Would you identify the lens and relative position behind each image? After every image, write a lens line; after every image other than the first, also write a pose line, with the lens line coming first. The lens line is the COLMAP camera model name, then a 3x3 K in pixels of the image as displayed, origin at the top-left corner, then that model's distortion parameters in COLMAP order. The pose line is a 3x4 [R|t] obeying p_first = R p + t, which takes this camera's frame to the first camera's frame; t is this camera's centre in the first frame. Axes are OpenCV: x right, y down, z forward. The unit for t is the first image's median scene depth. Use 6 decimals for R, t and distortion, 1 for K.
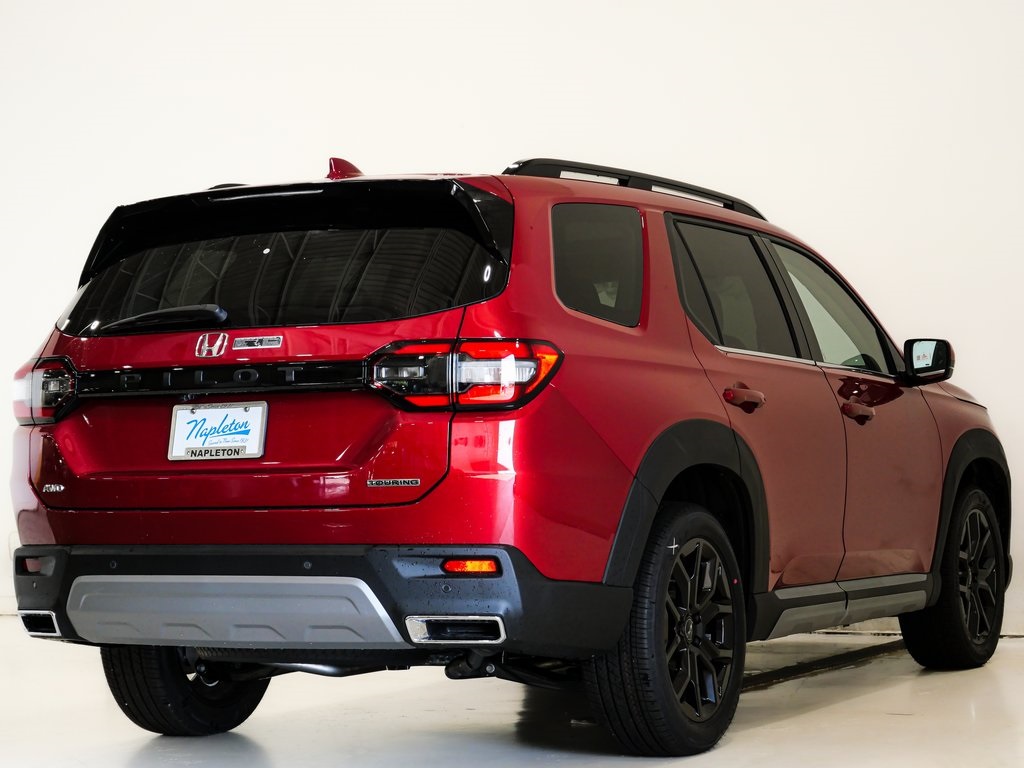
lens RADIAL K [[2399.8, 0, 509.8], [0, 2399.8, 374.1], [0, 0, 1]] dist [0.119406, 0.000000]
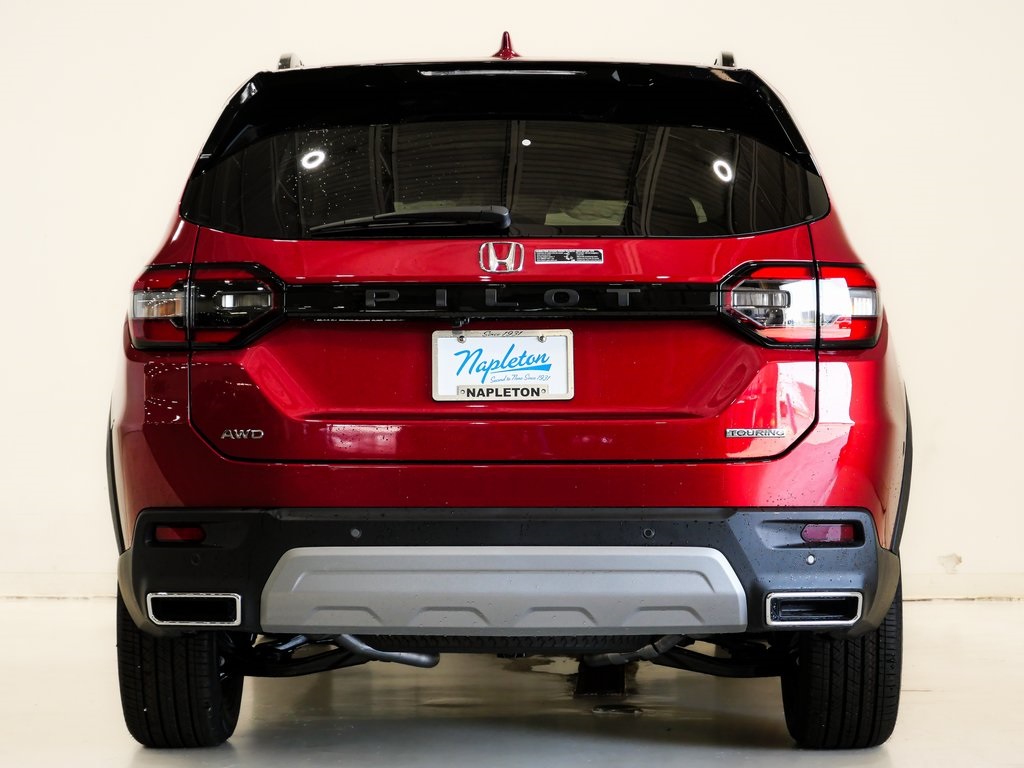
lens RADIAL K [[2503.3, 0, 517.3], [0, 2503.3, 395.1], [0, 0, 1]] dist [0.054104, 0.000000]
pose [[0.892135, 0.019043, 0.451367, -0.490296], [-0.031538, 0.999299, 0.020175, 0.016663], [-0.450666, -0.032234, 0.892110, 0.257610]]
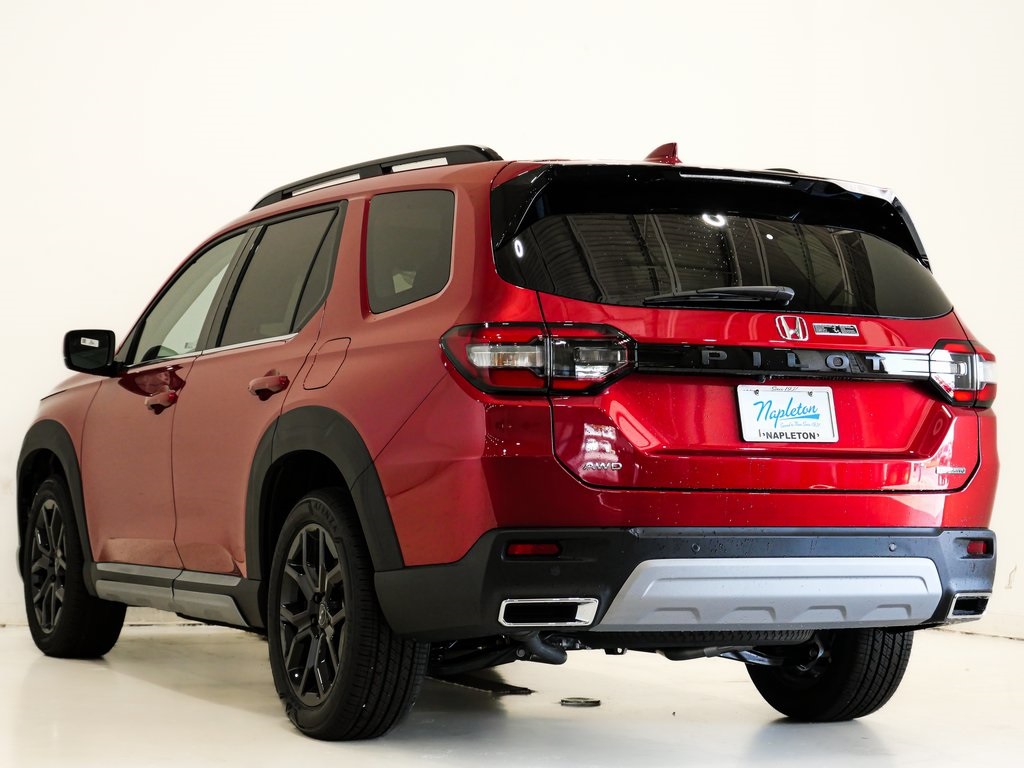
lens RADIAL K [[2399.8, 0, 506.1], [0, 2399.8, 383.7], [0, 0, 1]] dist [0.119406, 0.000000]
pose [[0.593084, 0.051995, 0.803460, -0.994934], [-0.053765, 0.998243, -0.024912, 0.042265], [-0.803343, -0.028424, 0.594838, 0.497774]]
